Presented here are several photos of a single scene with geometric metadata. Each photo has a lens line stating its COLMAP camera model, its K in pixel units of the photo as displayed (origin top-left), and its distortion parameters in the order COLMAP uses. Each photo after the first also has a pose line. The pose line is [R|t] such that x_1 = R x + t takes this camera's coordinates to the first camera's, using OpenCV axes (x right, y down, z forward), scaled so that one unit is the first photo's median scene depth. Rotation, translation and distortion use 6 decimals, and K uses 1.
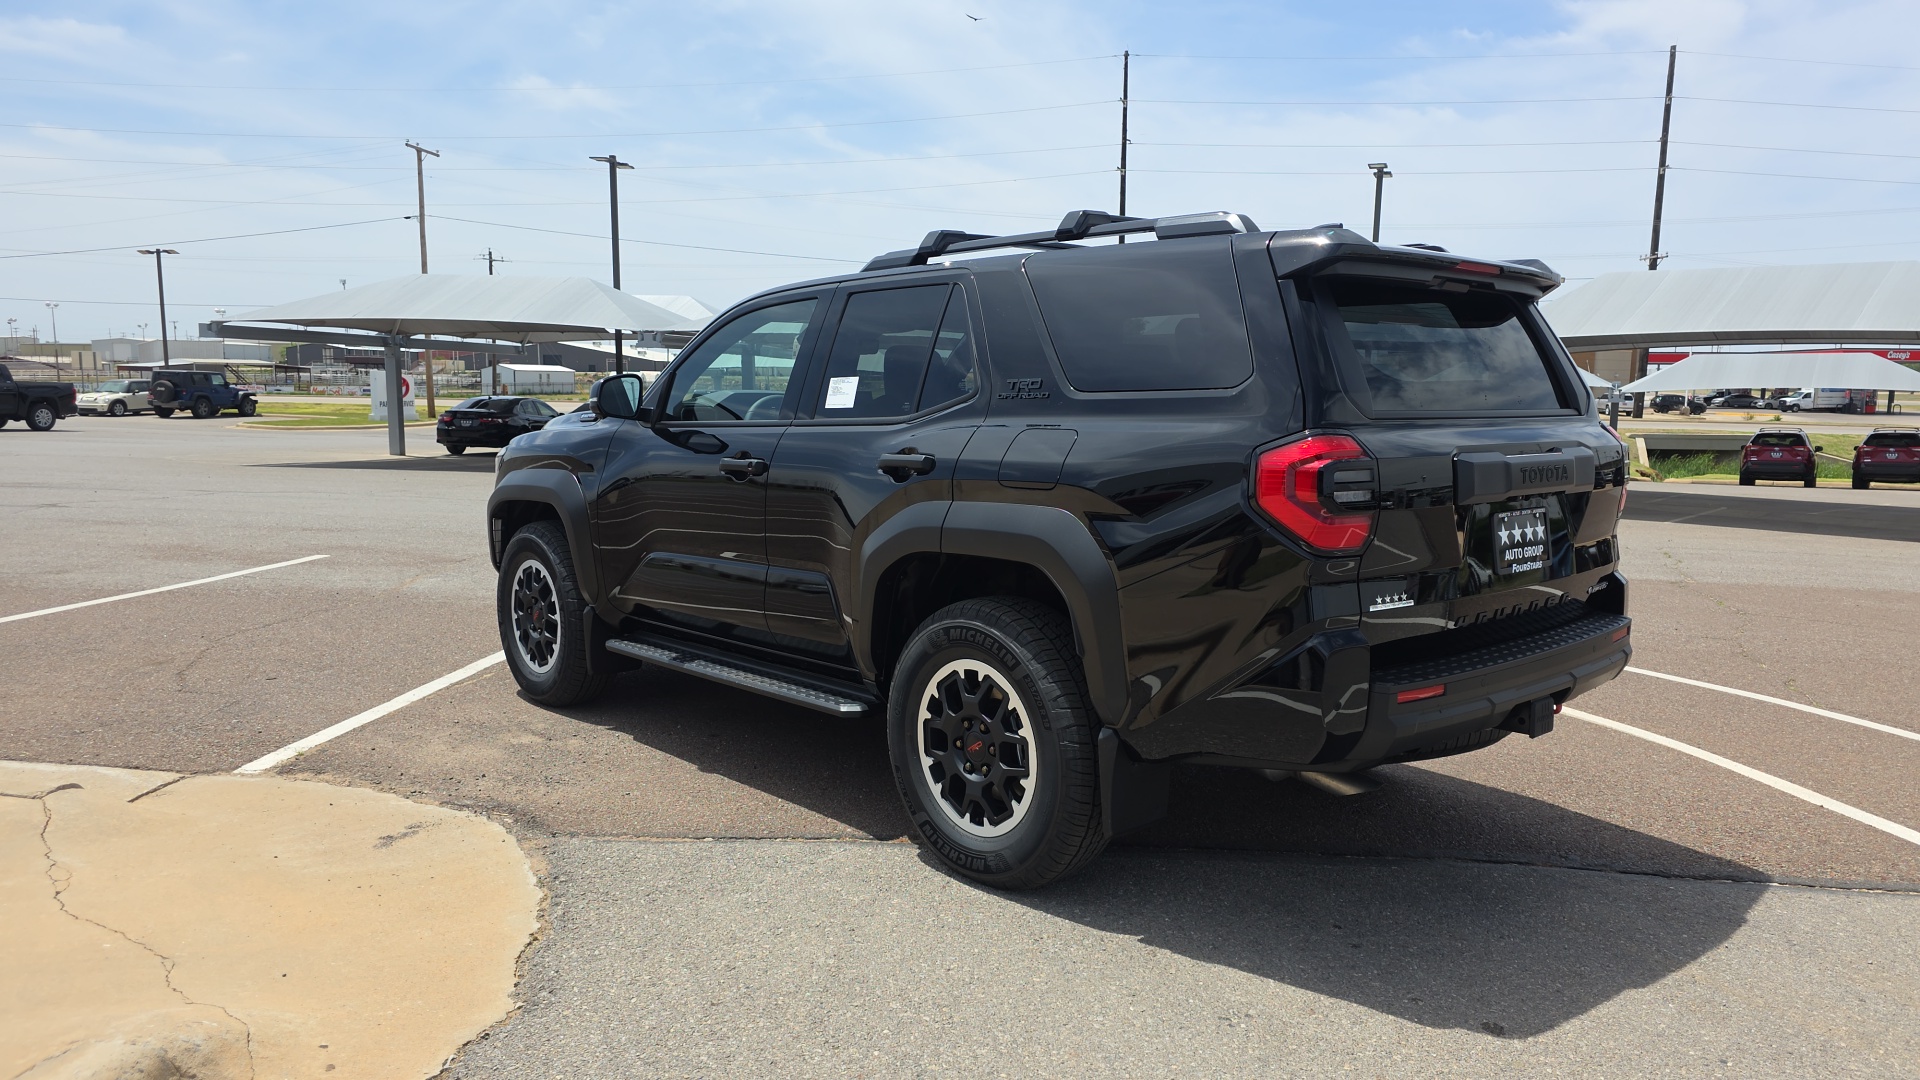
lens RADIAL K [[1292.4, 0, 972.9], [0, 1292.4, 547.7], [0, 0, 1]] dist [0.057870, -0.061705]
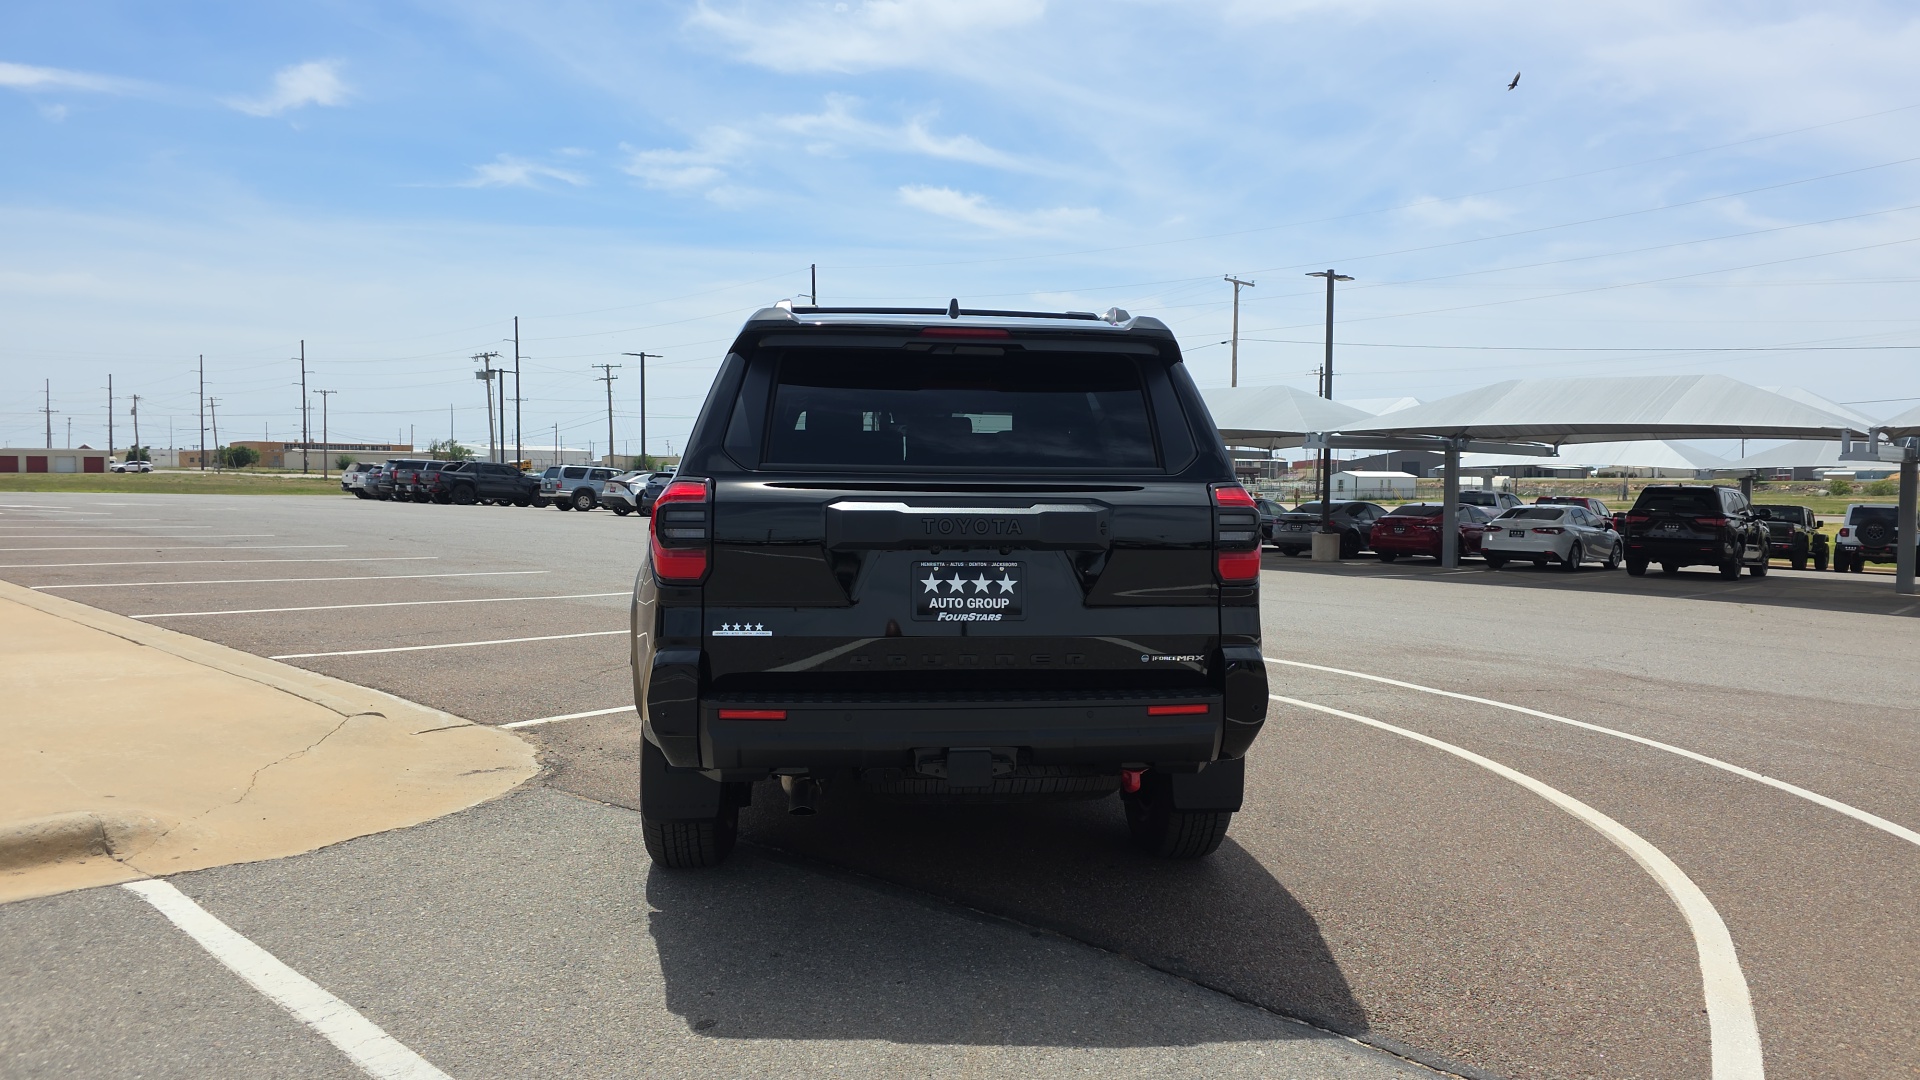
lens RADIAL K [[1292.4, 0, 1012.2], [0, 1292.4, 531.6], [0, 0, 1]] dist [0.057870, -0.061705]
pose [[0.791428, 0.015935, -0.611055, 0.164726], [-0.074091, 0.994790, -0.070019, 0.002537], [0.606756, 0.100689, 0.788485, 0.034678]]
